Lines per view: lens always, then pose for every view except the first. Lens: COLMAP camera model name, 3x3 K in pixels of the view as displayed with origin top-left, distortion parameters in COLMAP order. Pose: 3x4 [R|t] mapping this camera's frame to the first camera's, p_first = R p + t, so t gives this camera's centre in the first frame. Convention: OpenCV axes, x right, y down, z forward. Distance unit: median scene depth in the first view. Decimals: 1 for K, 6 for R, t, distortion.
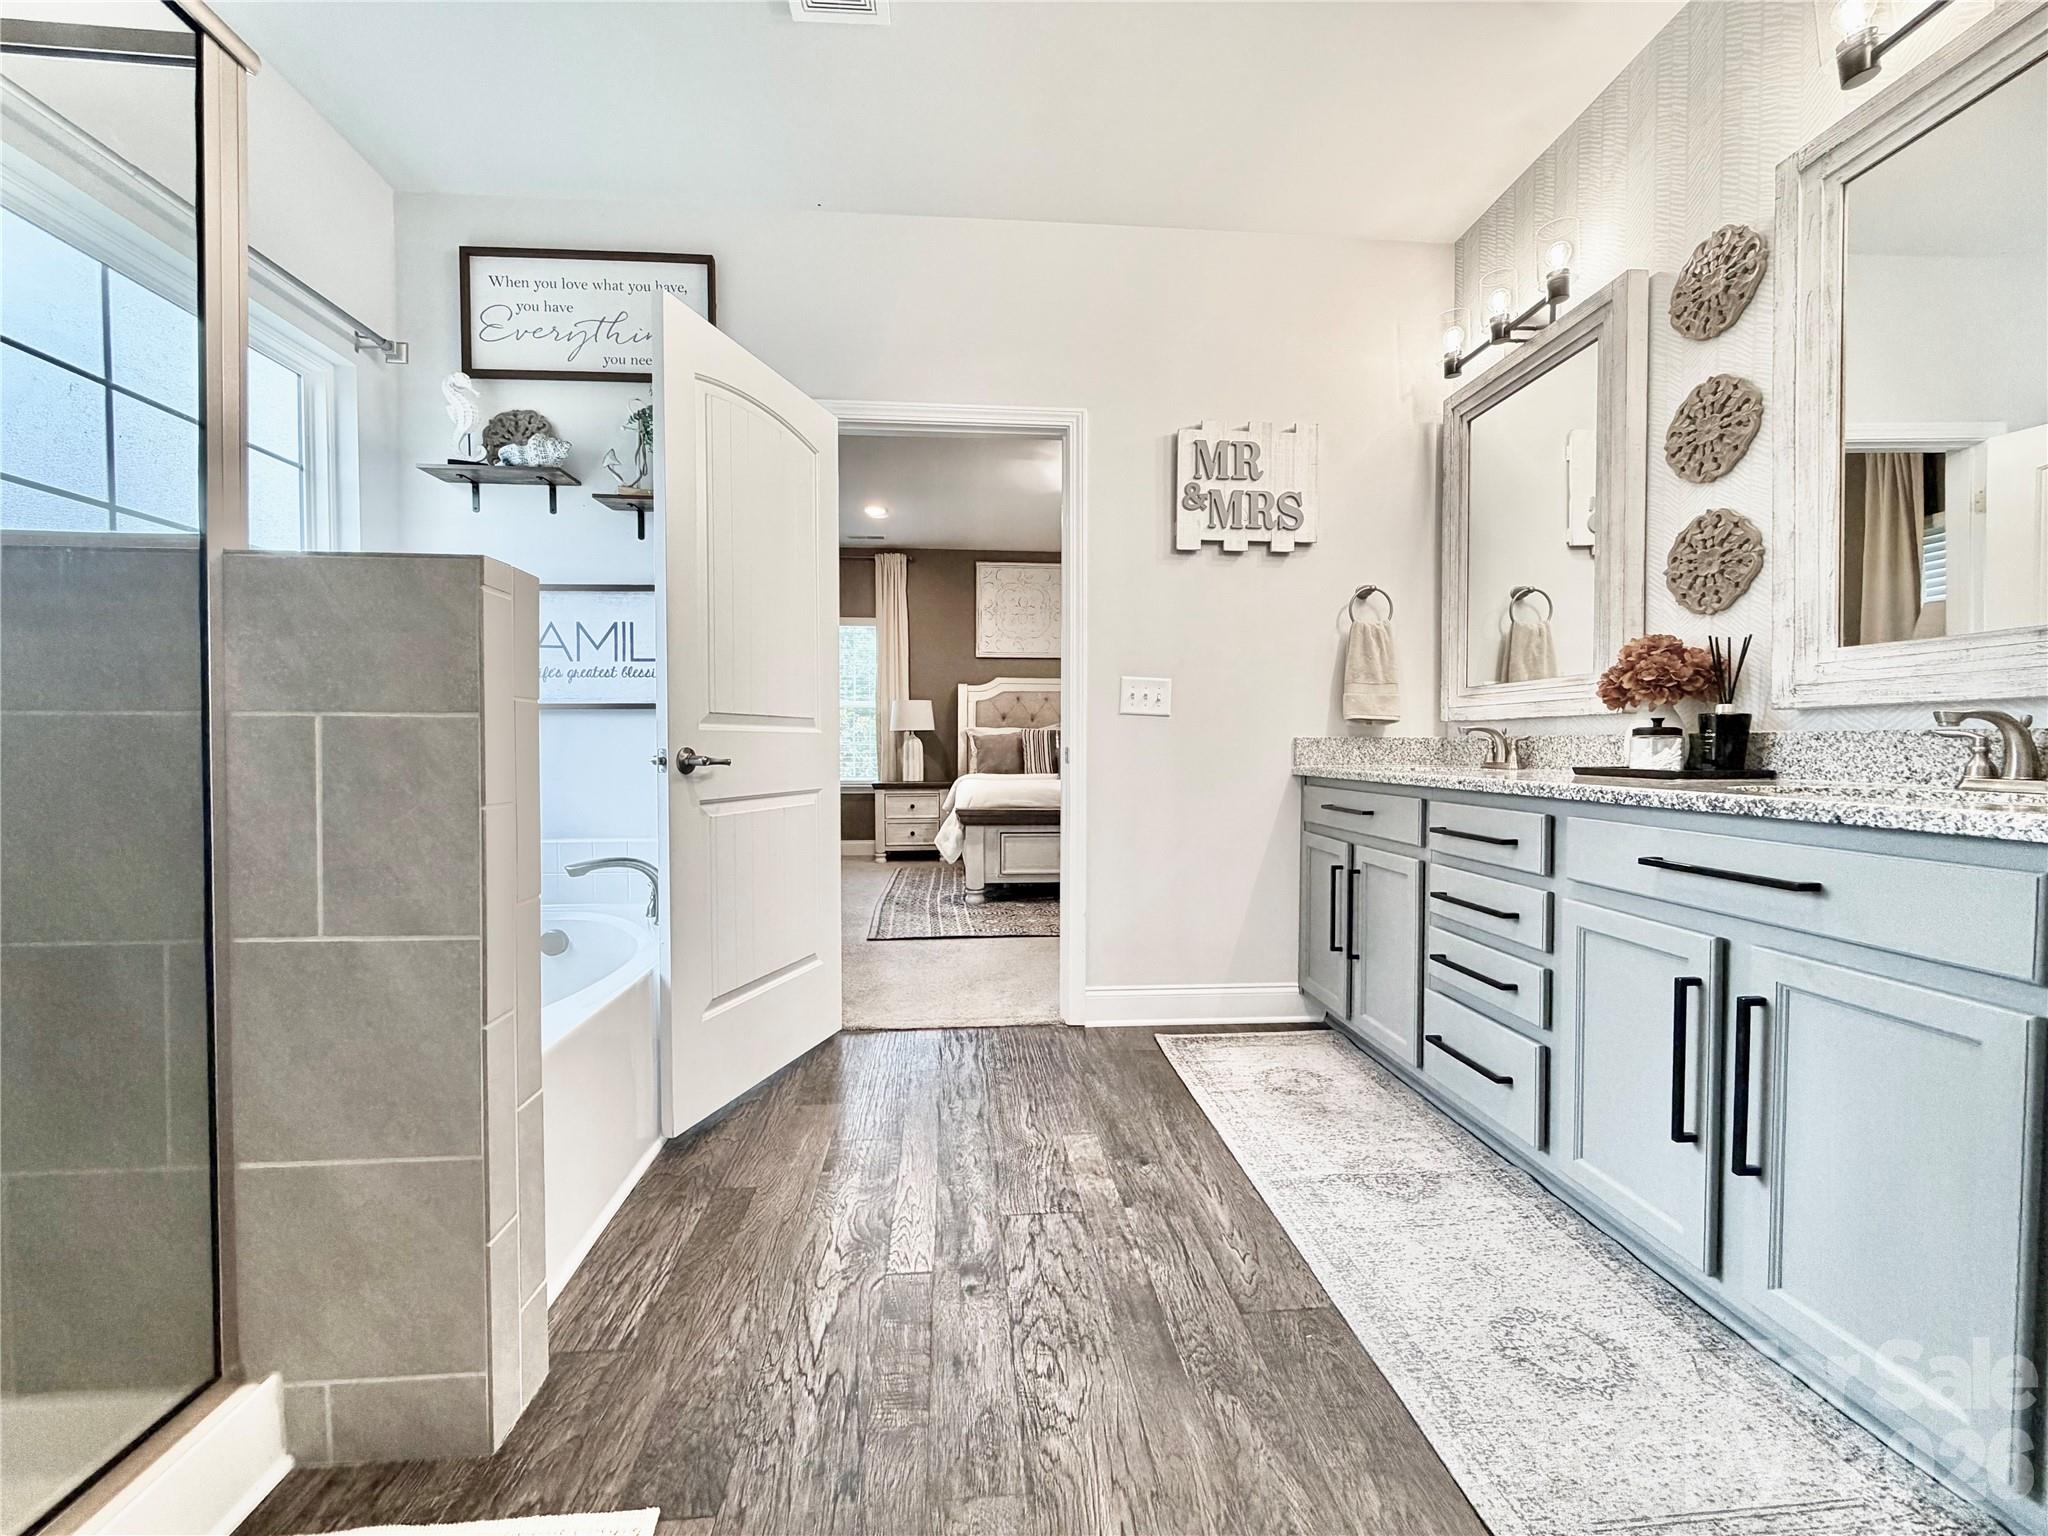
lens RADIAL K [[816.6, 0, 1025.9], [0, 816.6, 762.2], [0, 0, 1]] dist [-0.009260, 0.001126]
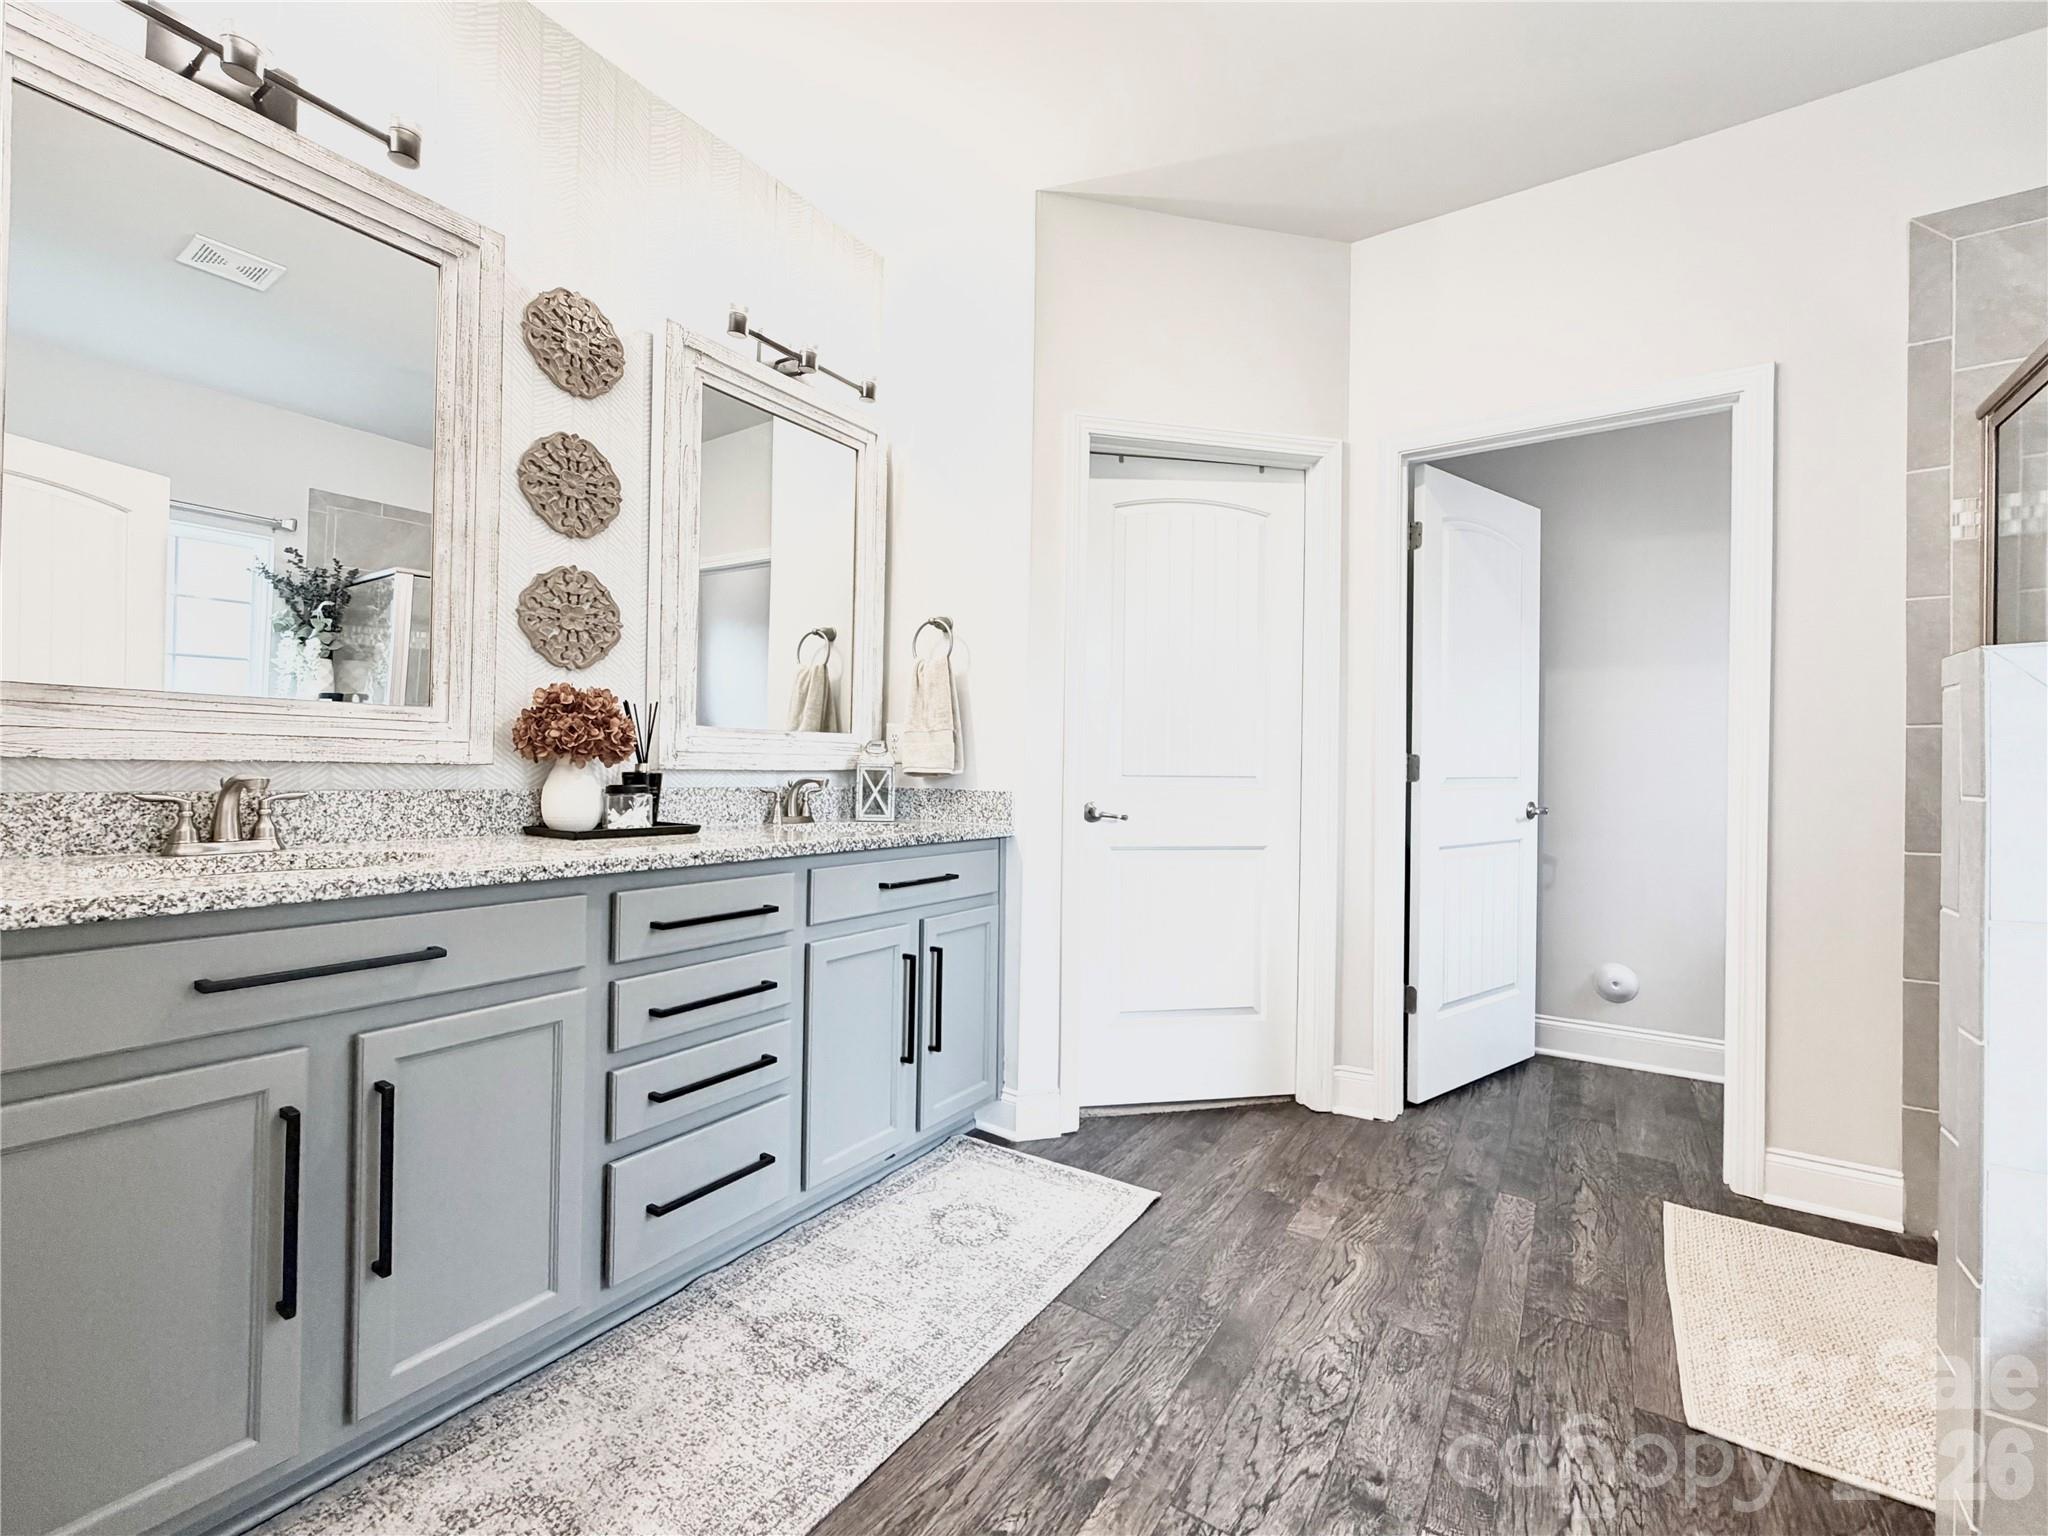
lens RADIAL K [[839.1, 0, 1037.4], [0, 839.1, 768.1], [0, 0, 1]] dist [-0.002473, -0.000082]
pose [[-0.782335, -0.007651, 0.622811, -0.314127], [-0.000714, 0.999935, 0.011386, -0.091810], [-0.622858, 0.008463, -0.782289, 1.822633]]
